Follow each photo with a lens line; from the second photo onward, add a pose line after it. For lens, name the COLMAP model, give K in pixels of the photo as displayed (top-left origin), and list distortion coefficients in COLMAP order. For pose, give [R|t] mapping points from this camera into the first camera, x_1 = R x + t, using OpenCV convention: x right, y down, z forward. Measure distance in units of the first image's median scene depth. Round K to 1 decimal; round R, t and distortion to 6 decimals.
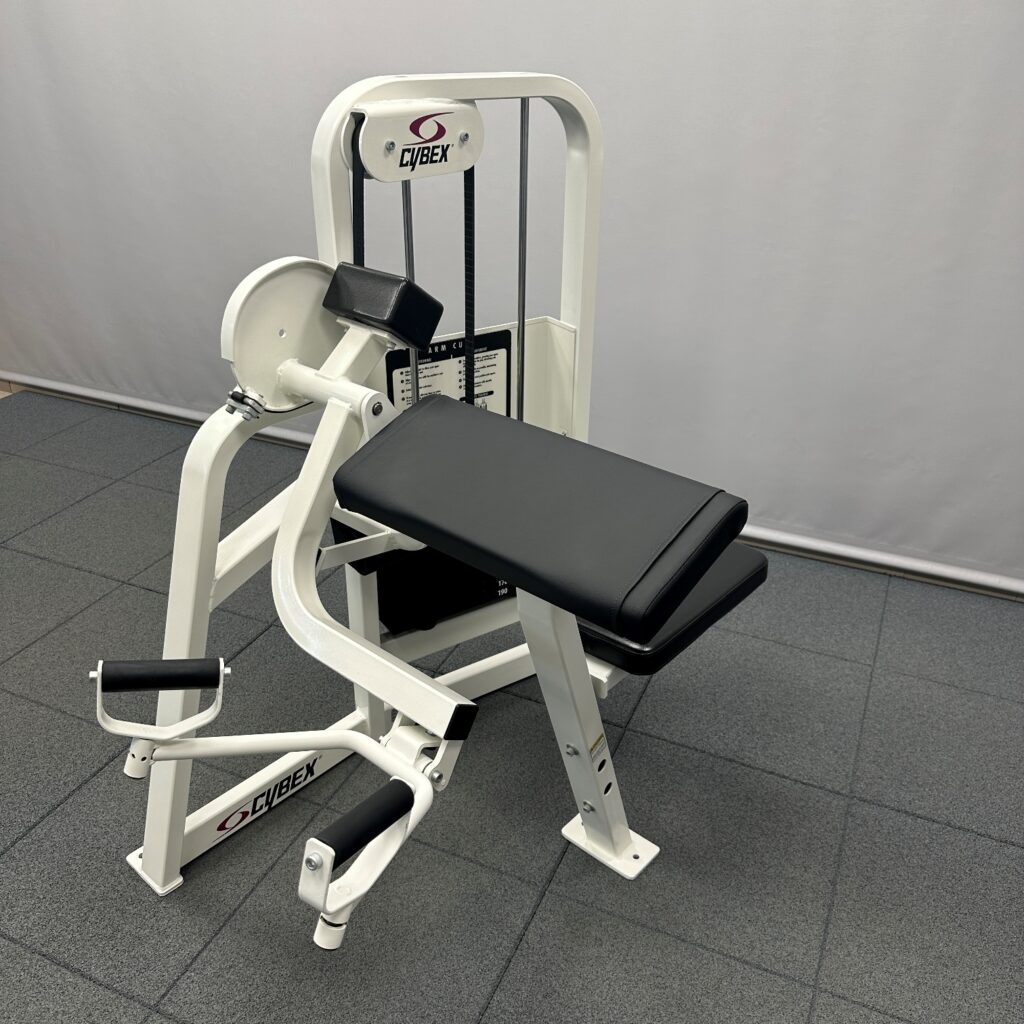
lens RADIAL K [[976.5, 0, 496.9], [0, 976.5, 514.2], [0, 0, 1]] dist [0.159929, -0.350147]
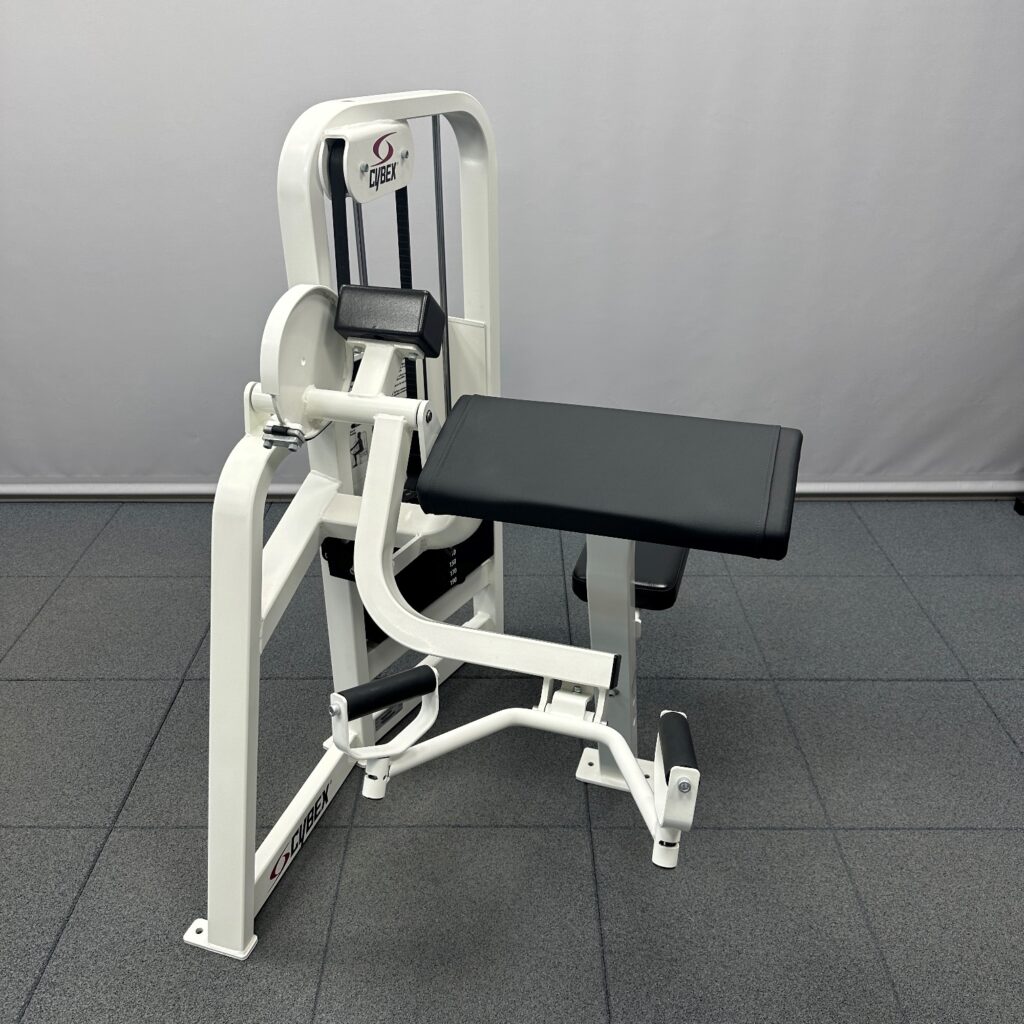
lens RADIAL K [[976.5, 0, 496.9], [0, 976.5, 514.2], [0, 0, 1]] dist [0.159929, -0.350147]
pose [[0.914220, -0.204031, 0.350106, -0.351749], [0.205067, 0.978138, 0.034544, -0.020522], [-0.349500, 0.040214, 0.936073, -0.004612]]
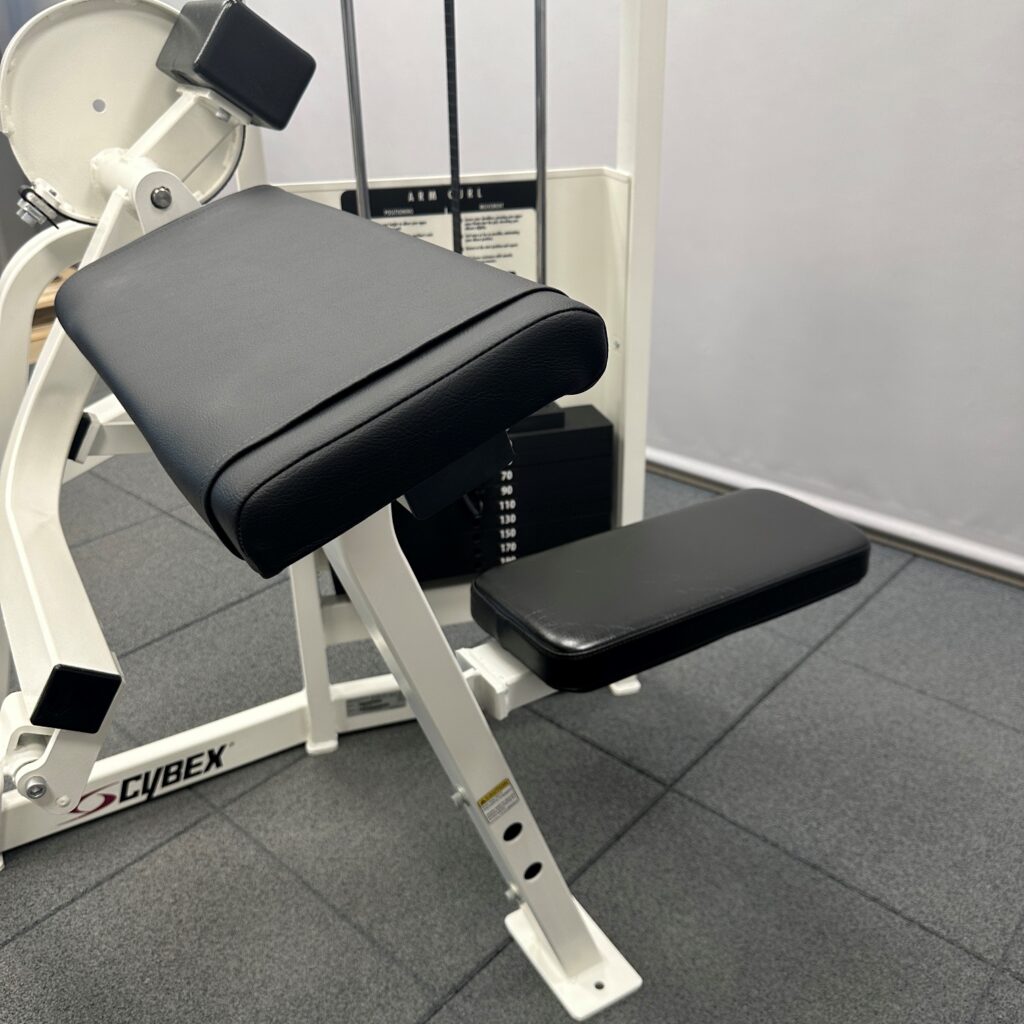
lens RADIAL K [[992.4, 0, 492.2], [0, 992.4, 503.2], [0, 0, 1]] dist [0.009274, -0.031055]
pose [[0.949943, 0.108837, -0.292854, 0.229956], [-0.118702, 0.992800, -0.016071, 0.058341], [0.288996, 0.050029, 0.956022, 0.362259]]
